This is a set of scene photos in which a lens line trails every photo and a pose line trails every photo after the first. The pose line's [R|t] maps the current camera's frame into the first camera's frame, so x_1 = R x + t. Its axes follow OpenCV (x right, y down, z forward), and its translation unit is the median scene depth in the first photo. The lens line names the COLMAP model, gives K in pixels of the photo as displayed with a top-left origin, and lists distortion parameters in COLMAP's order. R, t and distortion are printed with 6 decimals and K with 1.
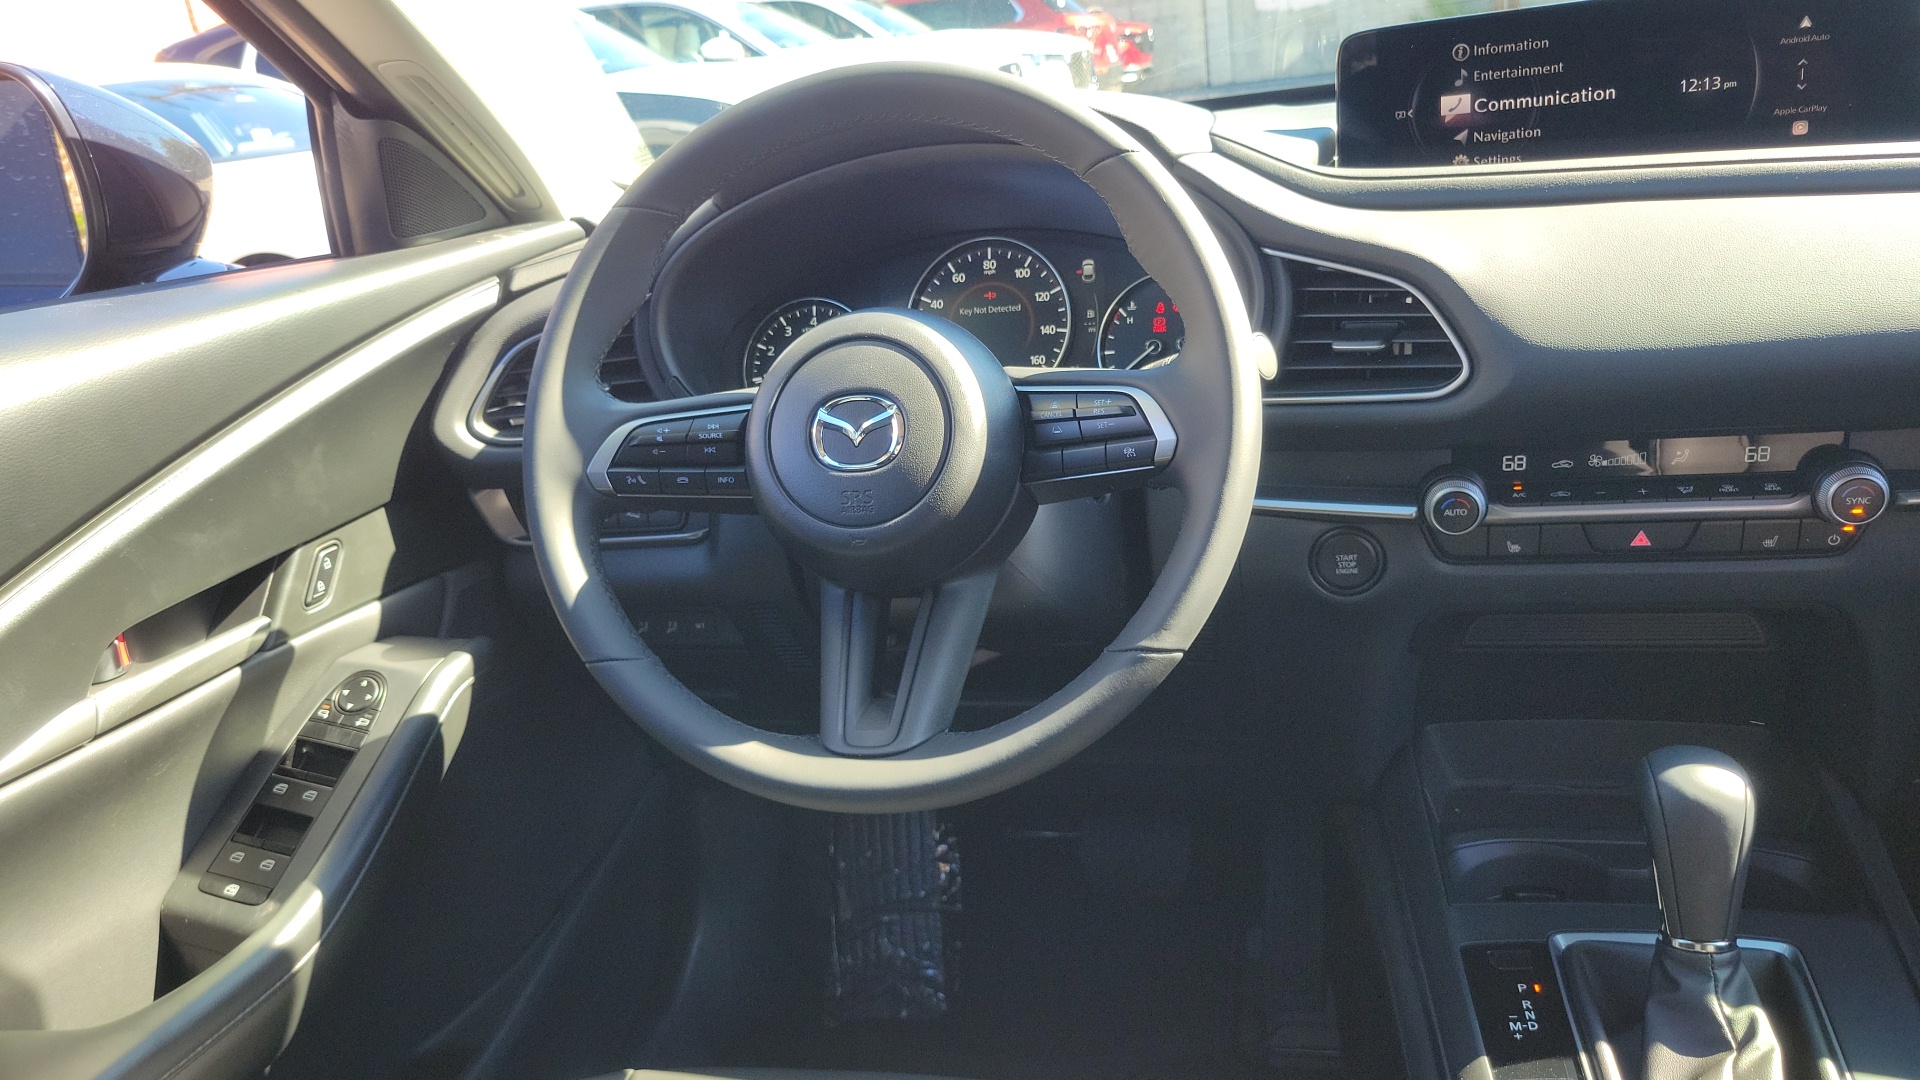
lens RADIAL K [[1447.7, 0, 960.1], [0, 1447.7, 552.6], [0, 0, 1]] dist [0.021795, -0.015500]
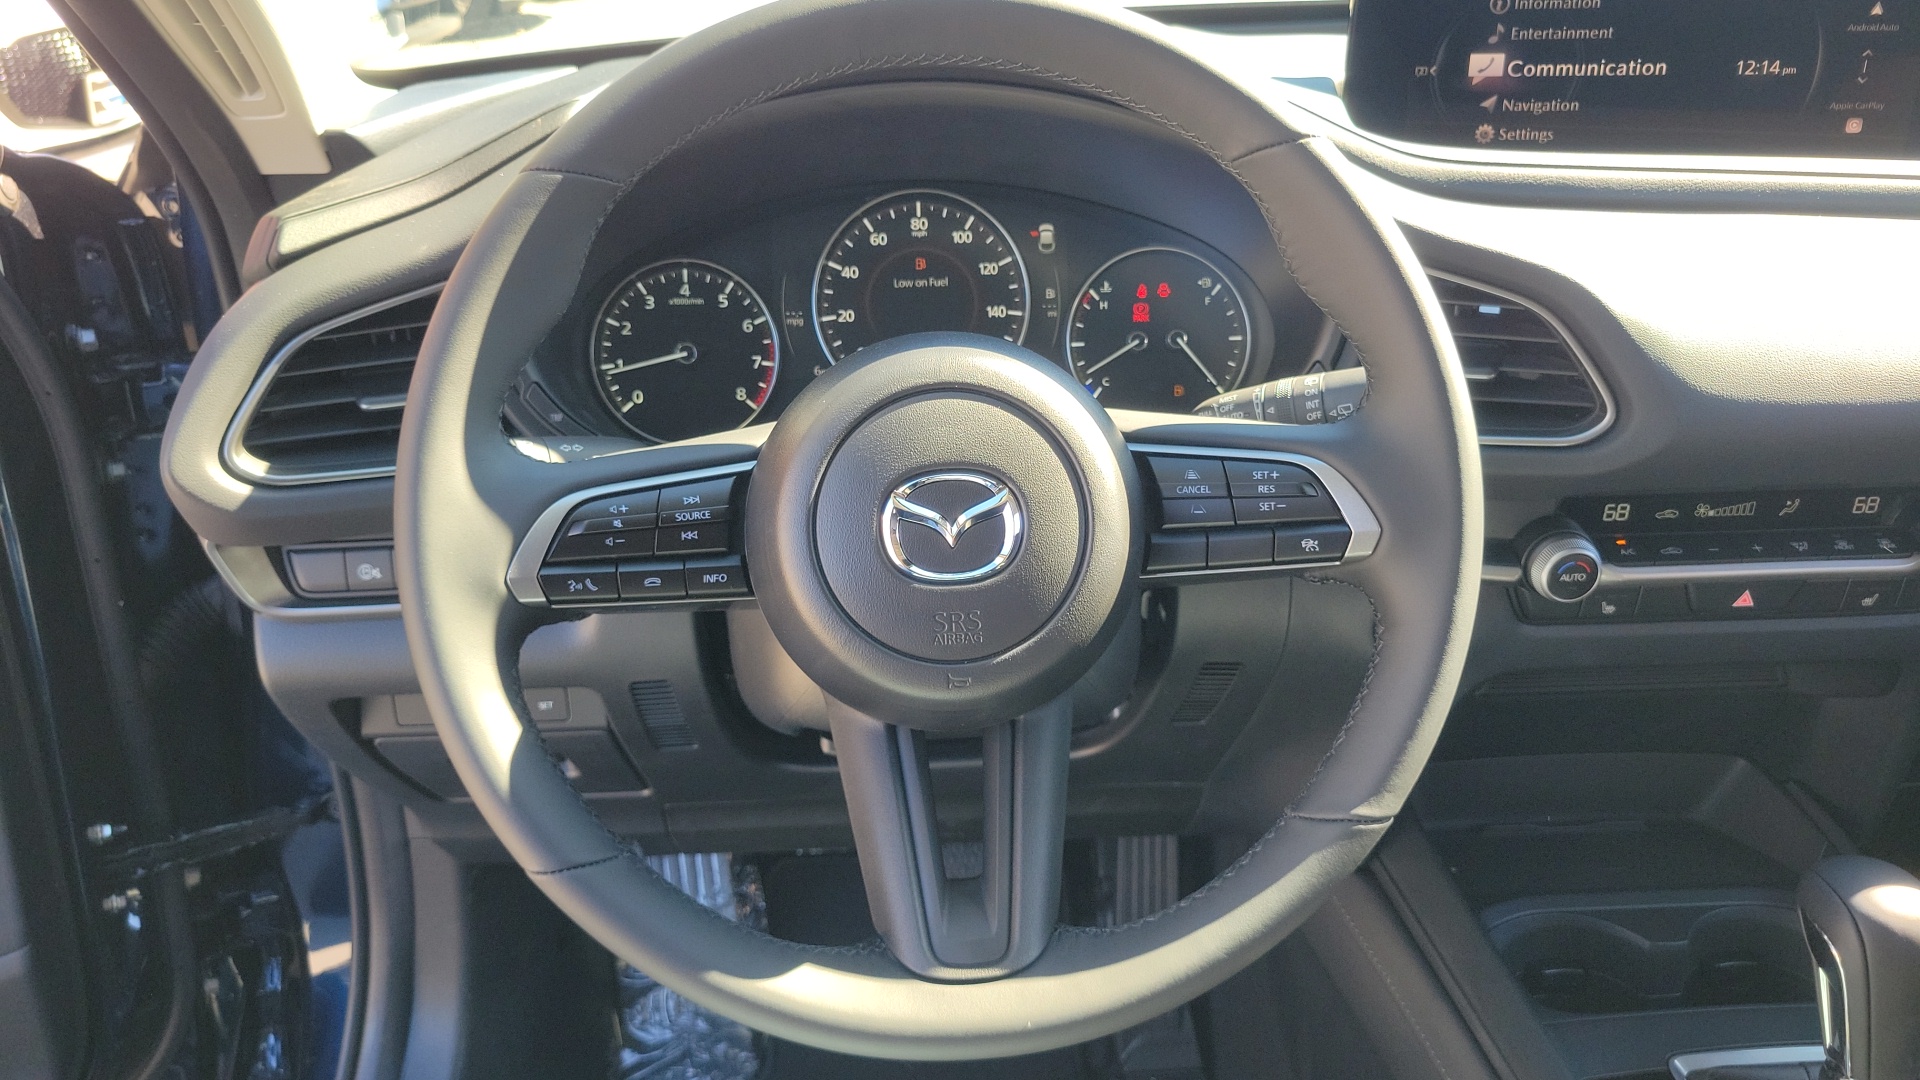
lens RADIAL K [[1447.7, 0, 964.5], [0, 1447.7, 526.2], [0, 0, 1]] dist [0.021795, -0.015500]
pose [[0.954386, -0.026852, 0.297364, -0.244181], [0.003397, 0.996860, 0.079116, -0.124609], [-0.298555, -0.074497, 0.951481, 0.302780]]
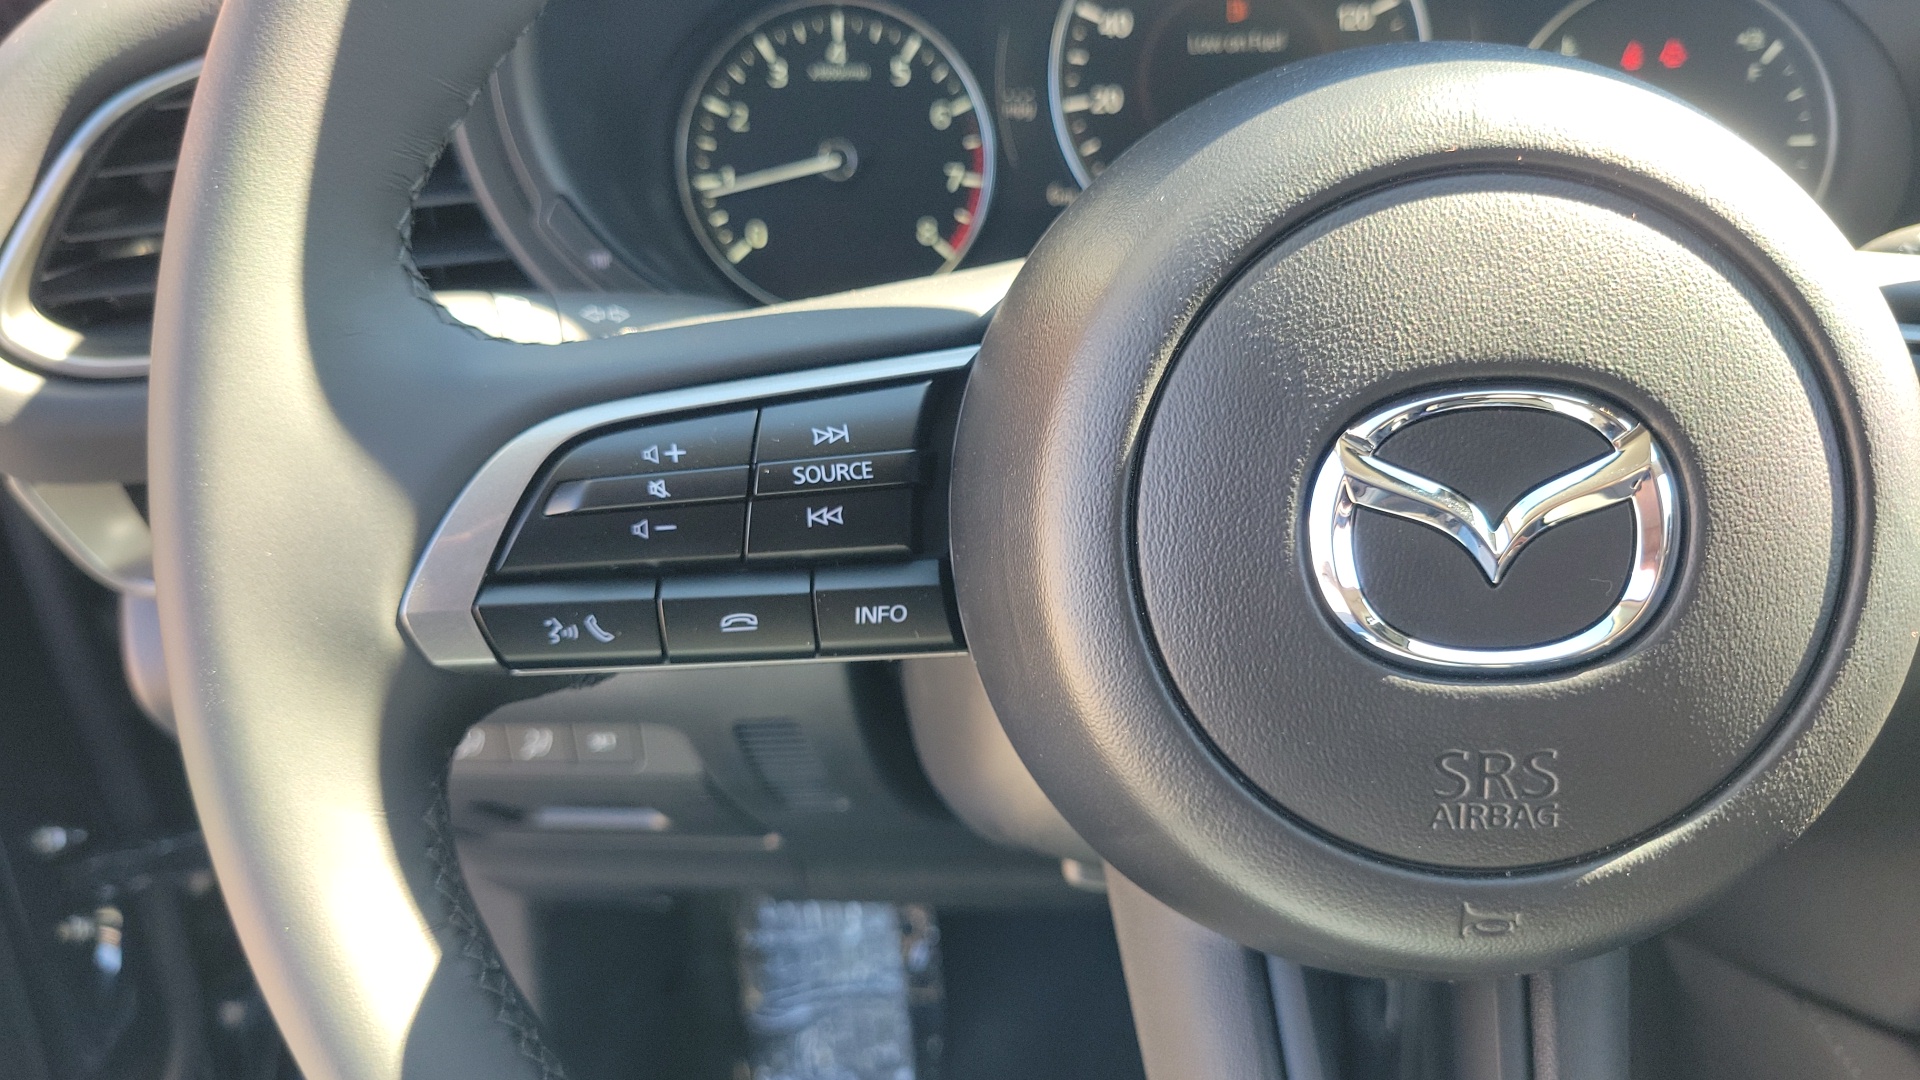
lens RADIAL K [[1516.0, 0, 948.6], [0, 1516.0, 549.5], [0, 0, 1]] dist [-0.012812, 0.005471]
pose [[0.984128, -0.020260, 0.176301, -0.196459], [-0.009478, 0.986043, 0.166221, -0.112315], [-0.177208, -0.165253, 0.970200, 0.671293]]
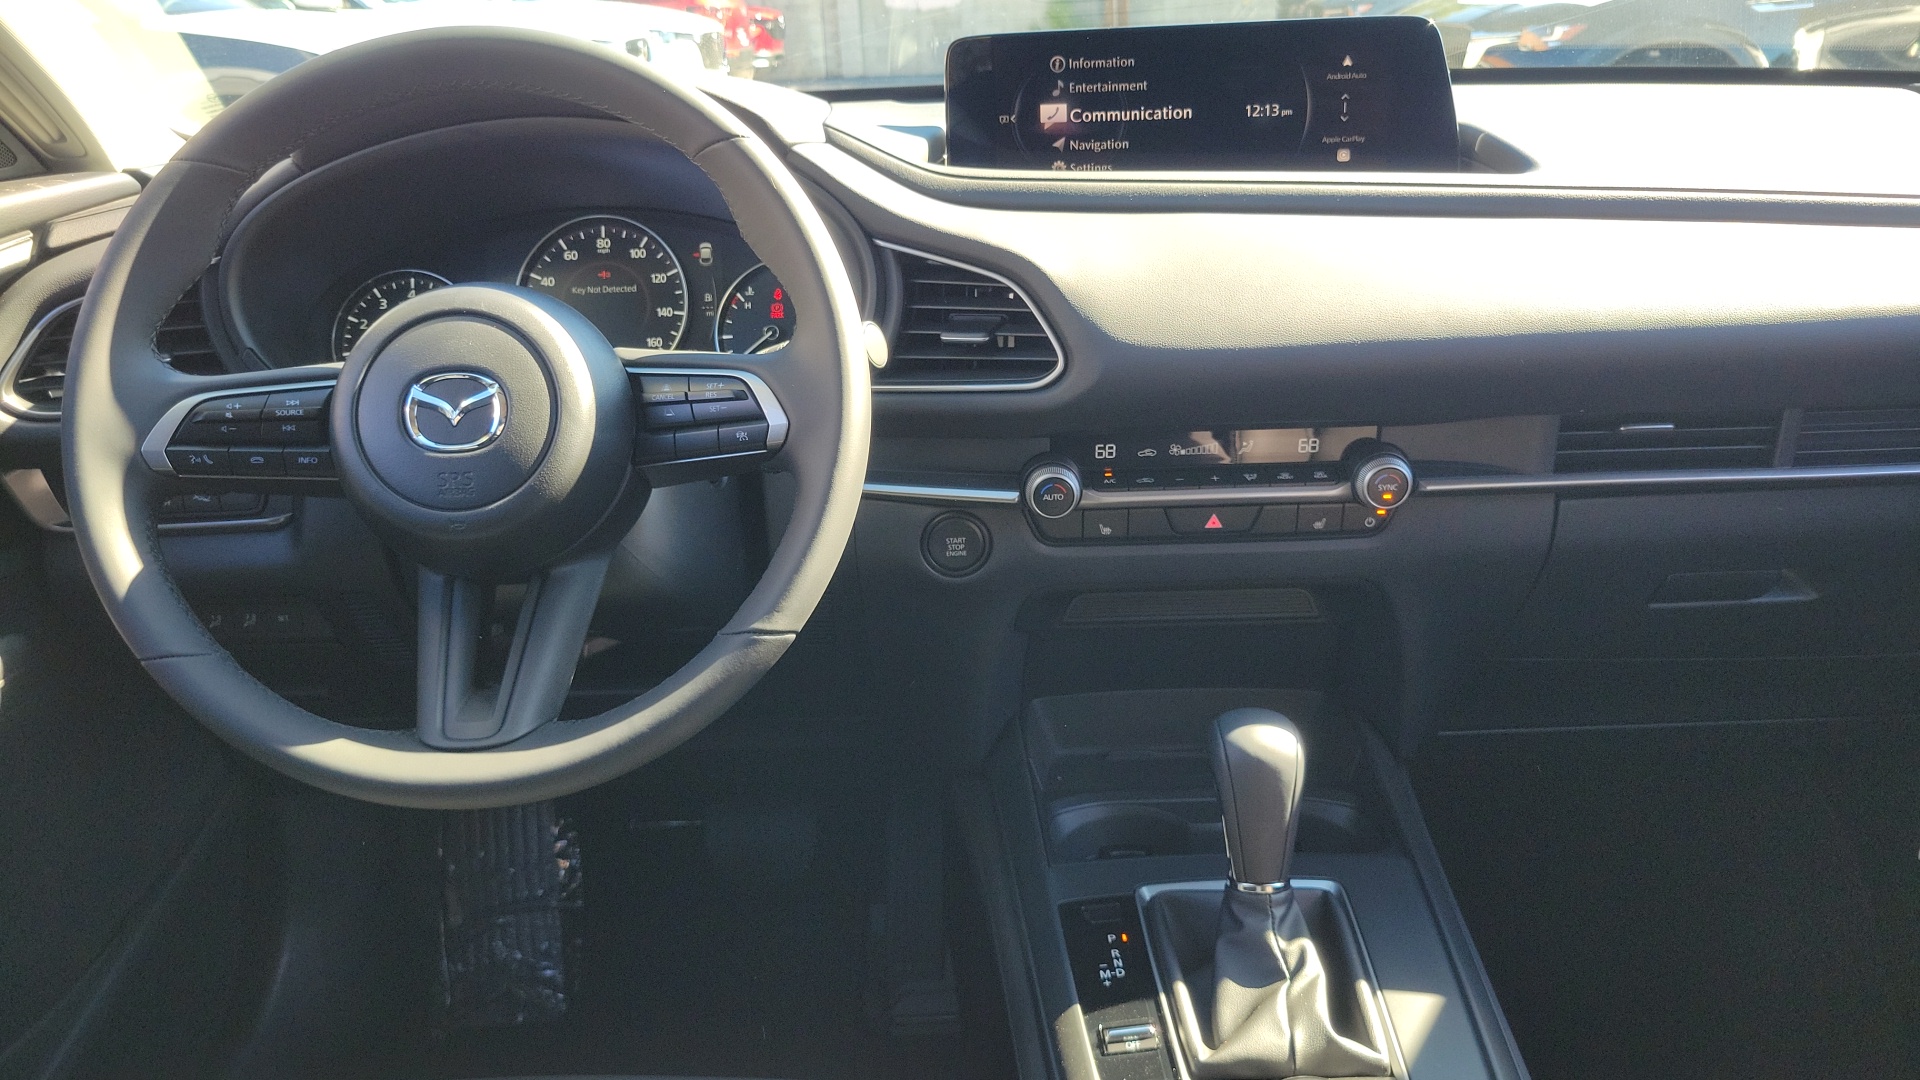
lens RADIAL K [[1447.7, 0, 963.9], [0, 1447.7, 543.9], [0, 0, 1]] dist [0.021795, -0.015500]
pose [[0.968271, -0.006088, 0.249827, 0.012852], [0.005353, 0.999979, 0.003622, 0.002326], [-0.249844, -0.002169, 0.968284, -0.011189]]
